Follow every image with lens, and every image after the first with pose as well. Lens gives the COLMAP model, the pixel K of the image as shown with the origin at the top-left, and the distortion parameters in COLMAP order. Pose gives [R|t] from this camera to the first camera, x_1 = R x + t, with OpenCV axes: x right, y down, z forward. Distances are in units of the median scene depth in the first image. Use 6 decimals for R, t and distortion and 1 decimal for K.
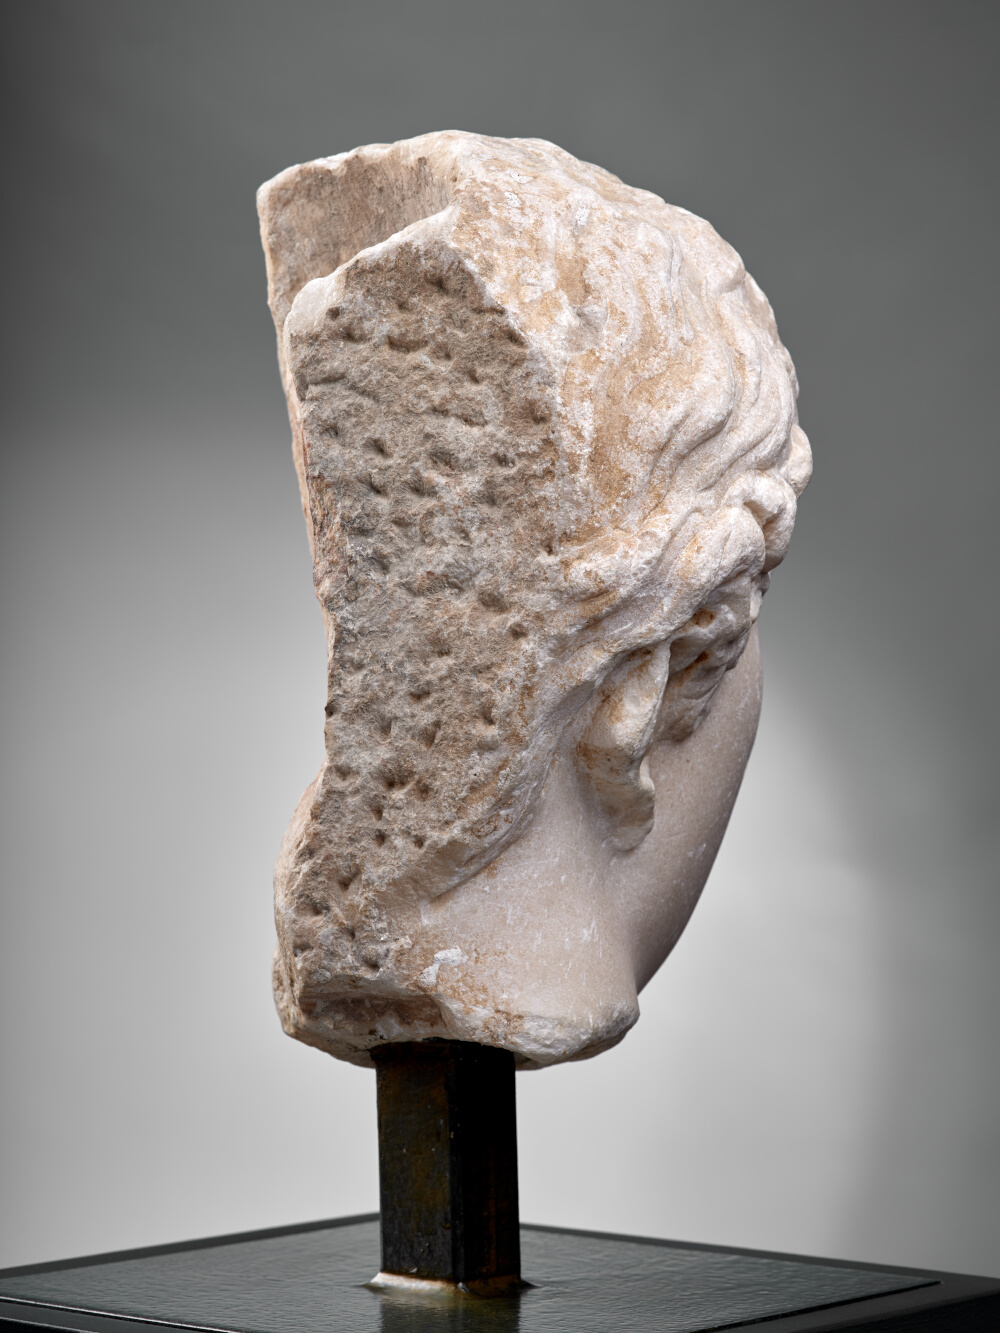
lens RADIAL K [[2506.4, 0, 500.0], [0, 2506.4, 666.5], [0, 0, 1]] dist [-0.020477, 0.130792]
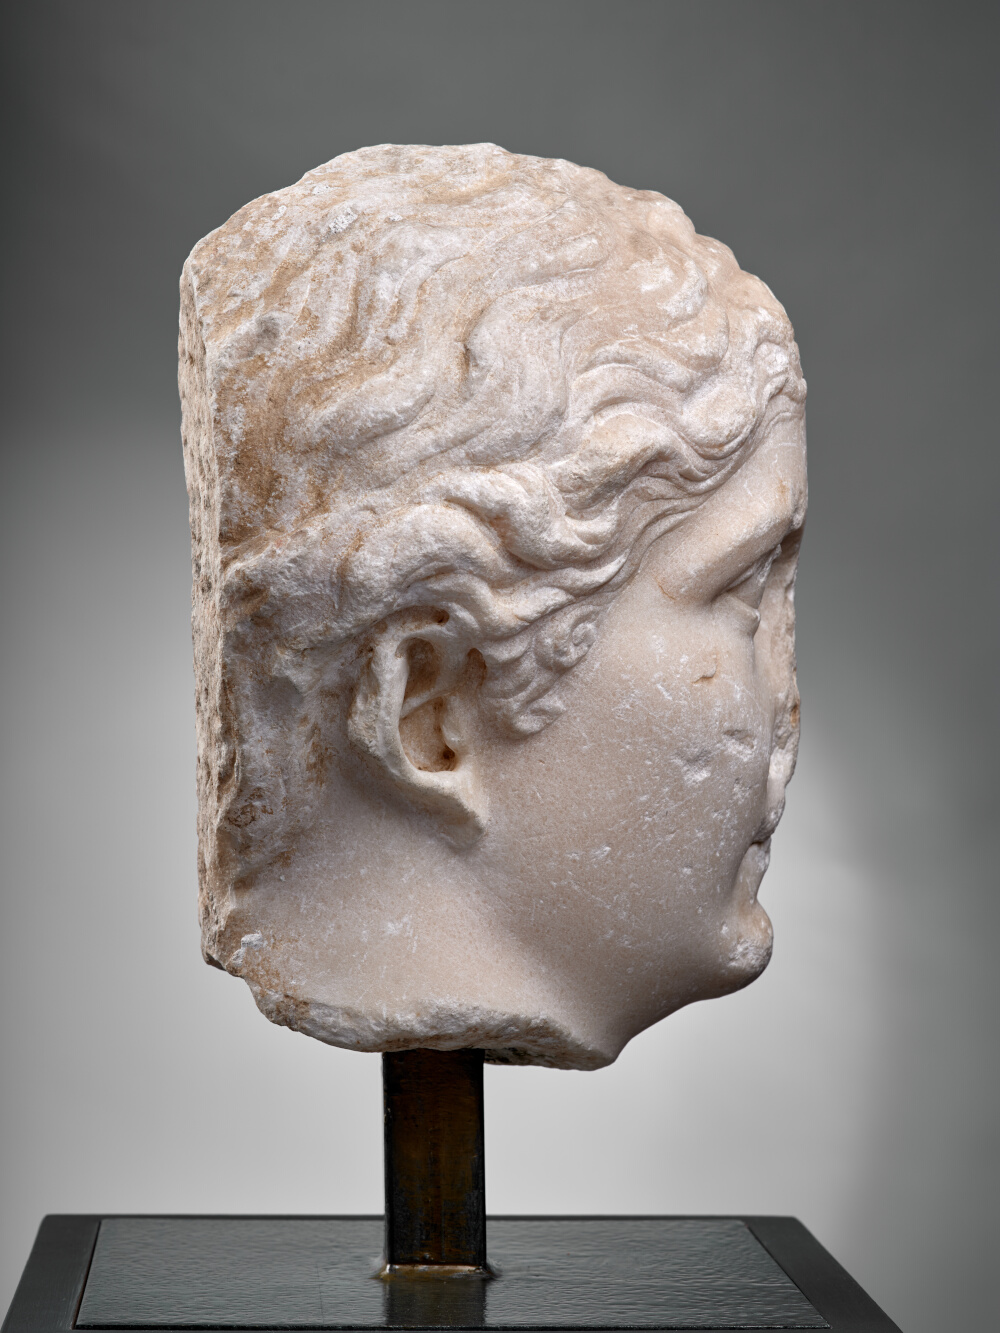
lens RADIAL K [[2437.9, 0, 500.0], [0, 2437.9, 666.5], [0, 0, 1]] dist [0.020628, 0.037732]
pose [[0.867298, 0.005576, -0.497757, 0.615964], [-0.007684, 0.999968, -0.002187, 0.002848], [0.497729, 0.005721, 0.867314, 0.178834]]
